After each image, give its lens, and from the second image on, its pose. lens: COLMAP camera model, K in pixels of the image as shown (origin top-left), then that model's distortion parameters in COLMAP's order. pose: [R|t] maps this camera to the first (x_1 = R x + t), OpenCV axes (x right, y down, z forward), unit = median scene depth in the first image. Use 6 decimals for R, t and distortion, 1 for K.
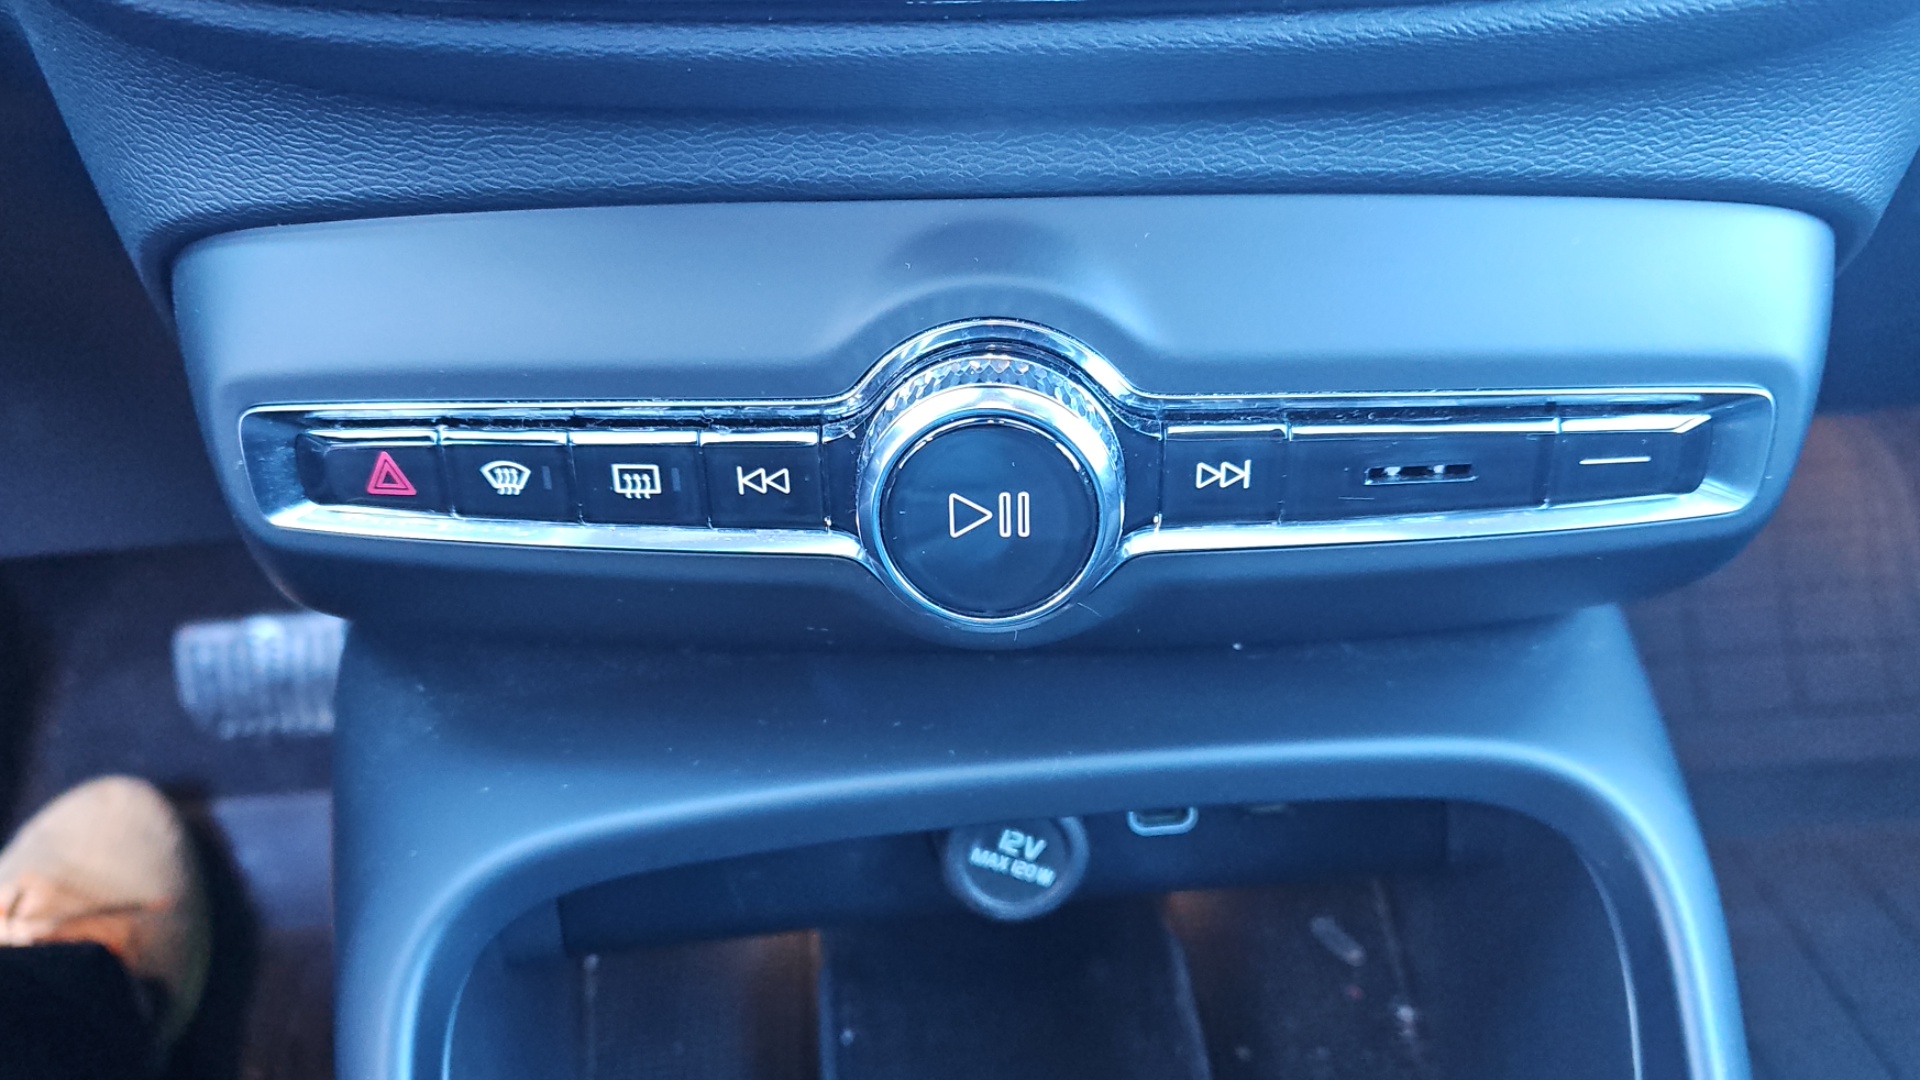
lens RADIAL K [[1367.5, 0, 946.6], [0, 1367.5, 544.9], [0, 0, 1]] dist [0.075752, -0.058297]
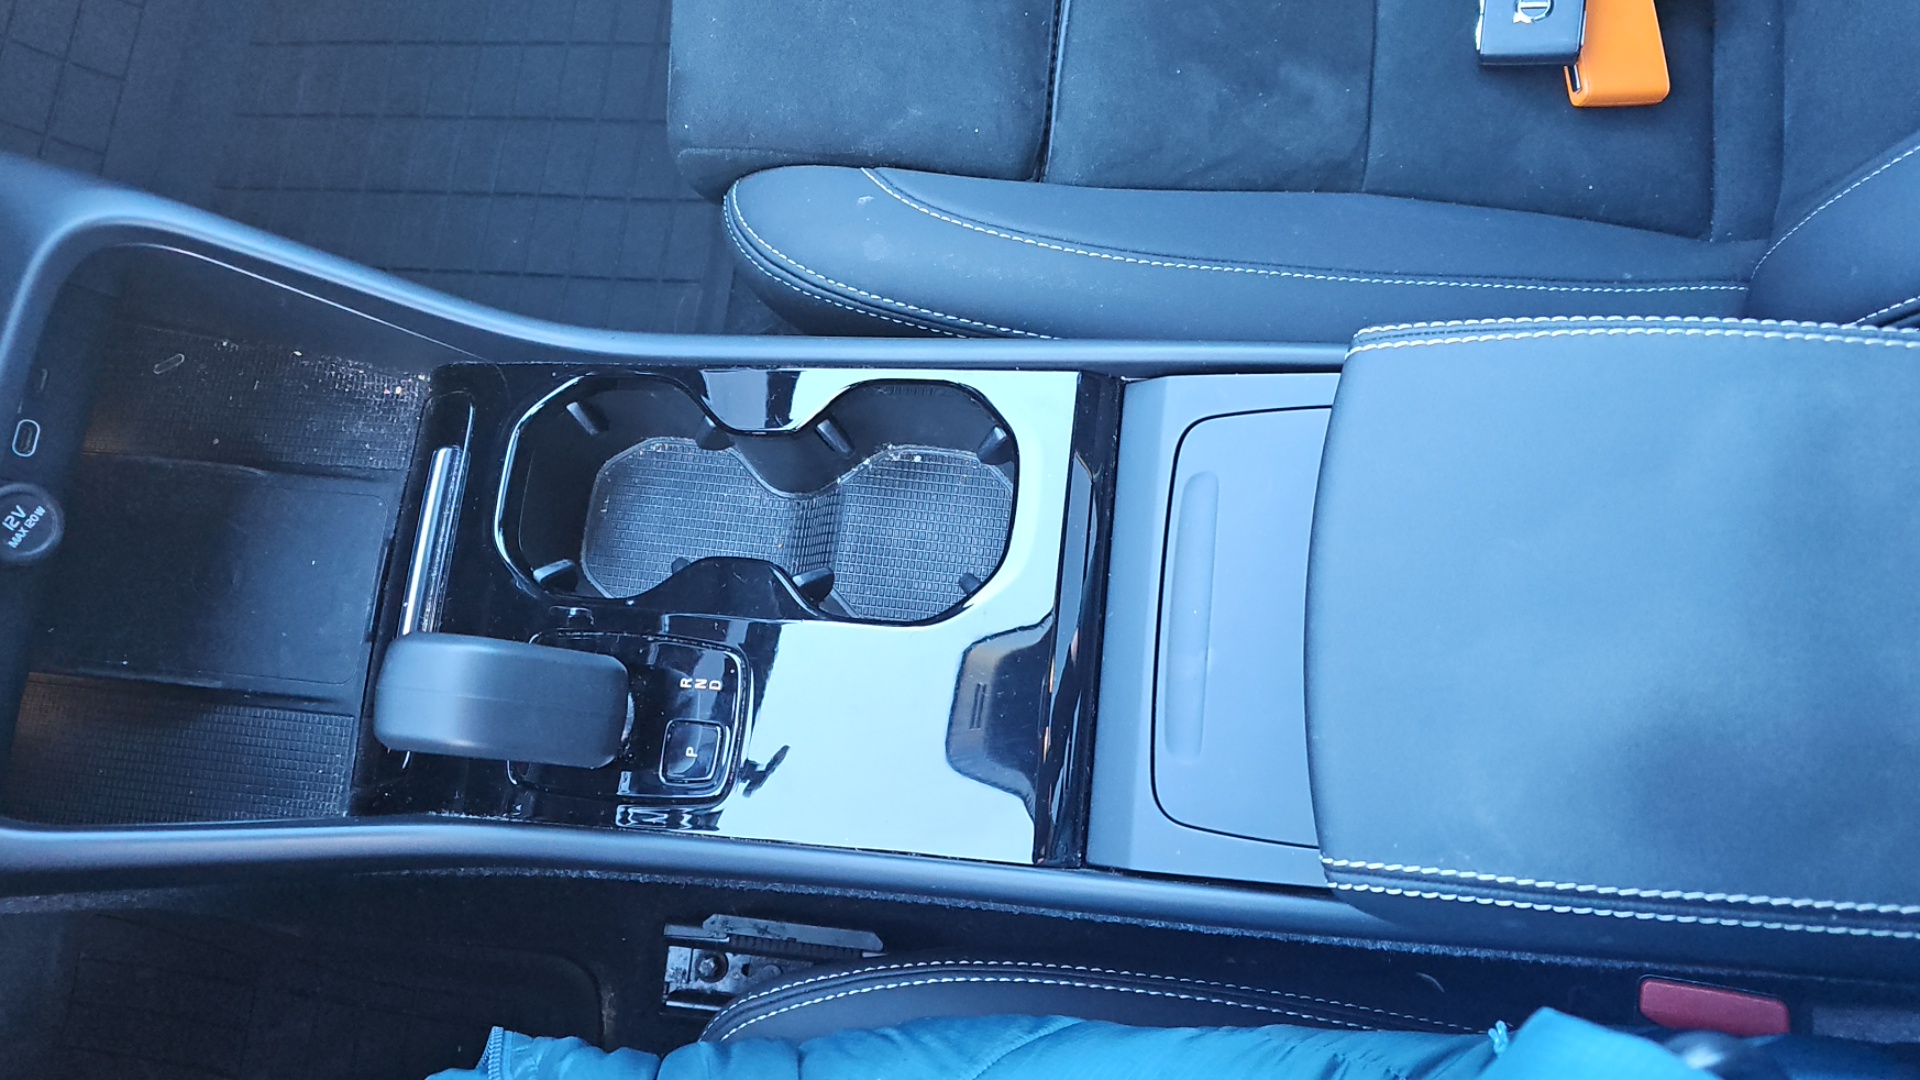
lens RADIAL K [[1367.5, 0, 953.3], [0, 1367.5, 530.4], [0, 0, 1]] dist [0.075752, -0.058297]
pose [[0.184678, -0.957276, 0.222524, -0.136959], [0.708659, 0.286585, 0.644726, -0.079854], [-0.680952, 0.038627, 0.731309, -1.127693]]
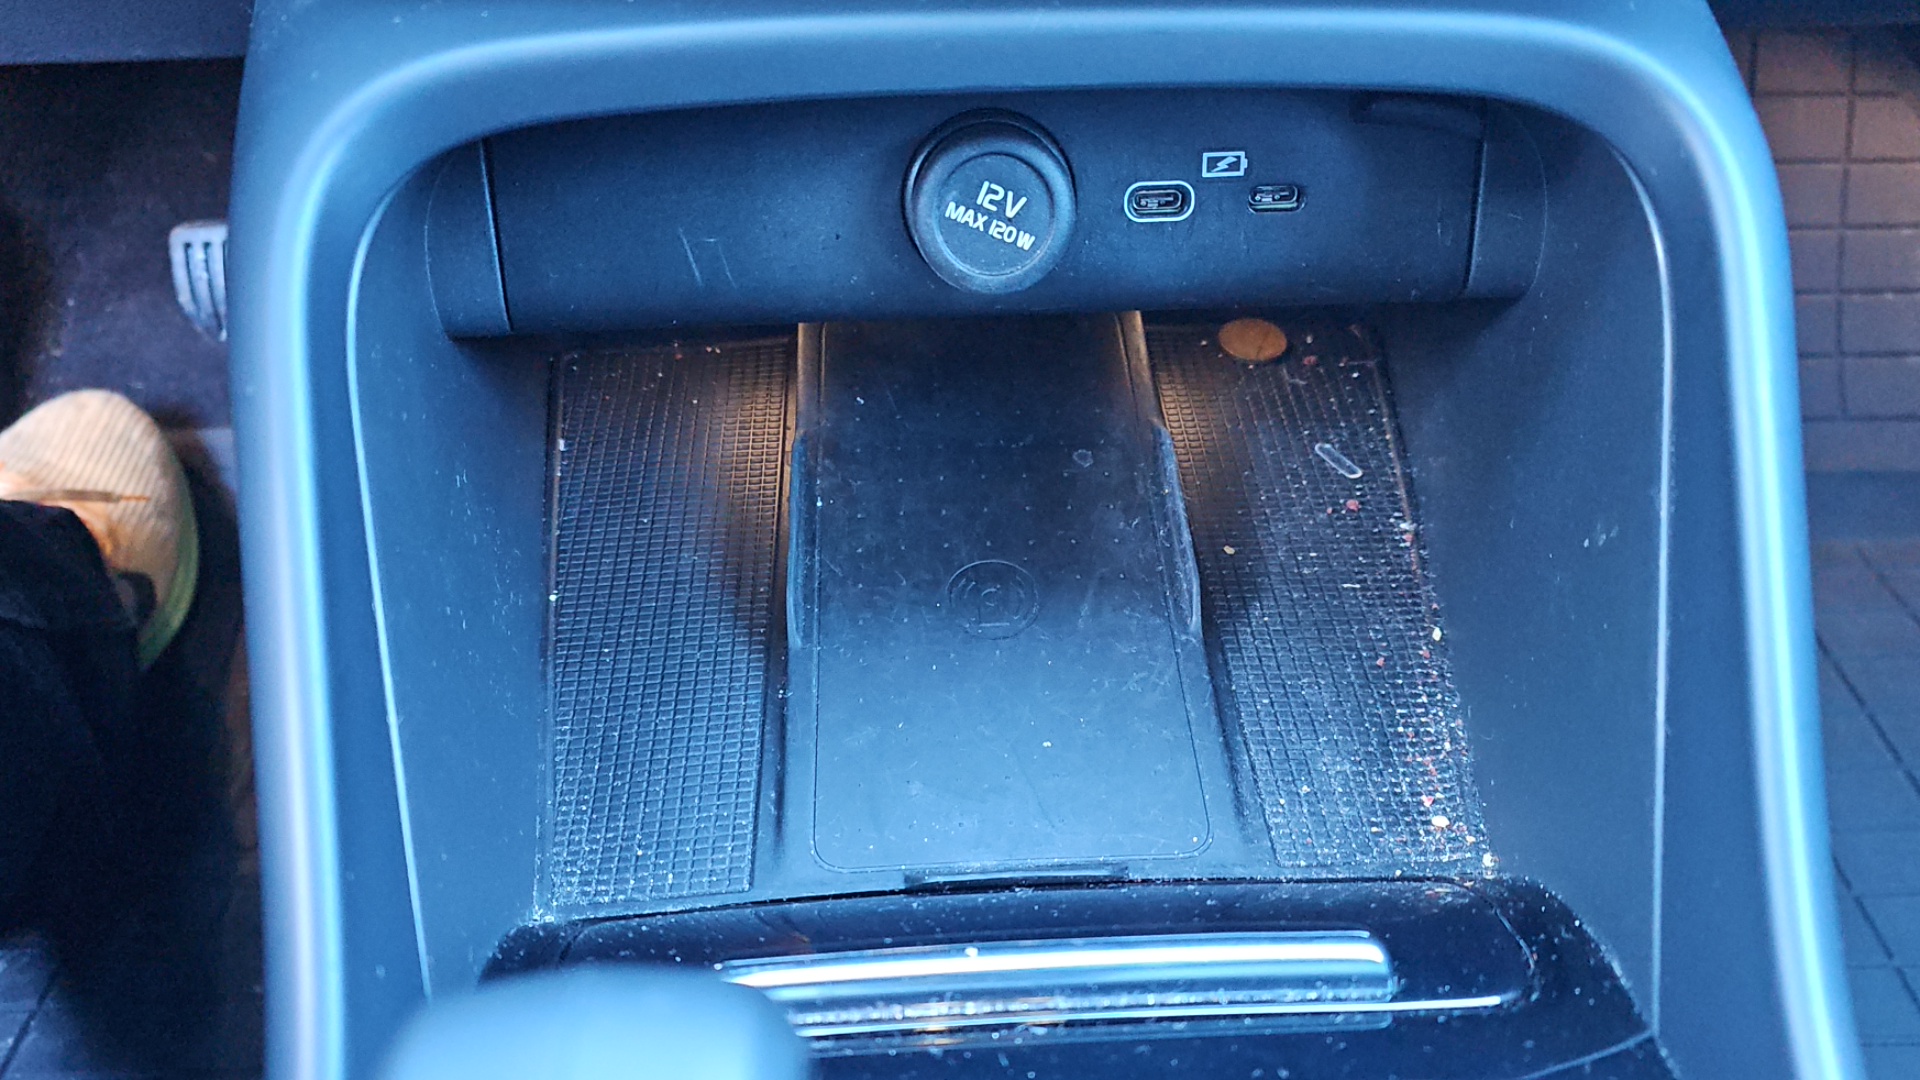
lens RADIAL K [[1367.5, 0, 961.9], [0, 1367.5, 533.7], [0, 0, 1]] dist [0.075752, -0.058297]
pose [[0.999254, 0.038269, -0.005231, 0.041773], [-0.037449, 0.993069, 0.111405, 0.335781], [0.009458, -0.111126, 0.993761, 0.071851]]
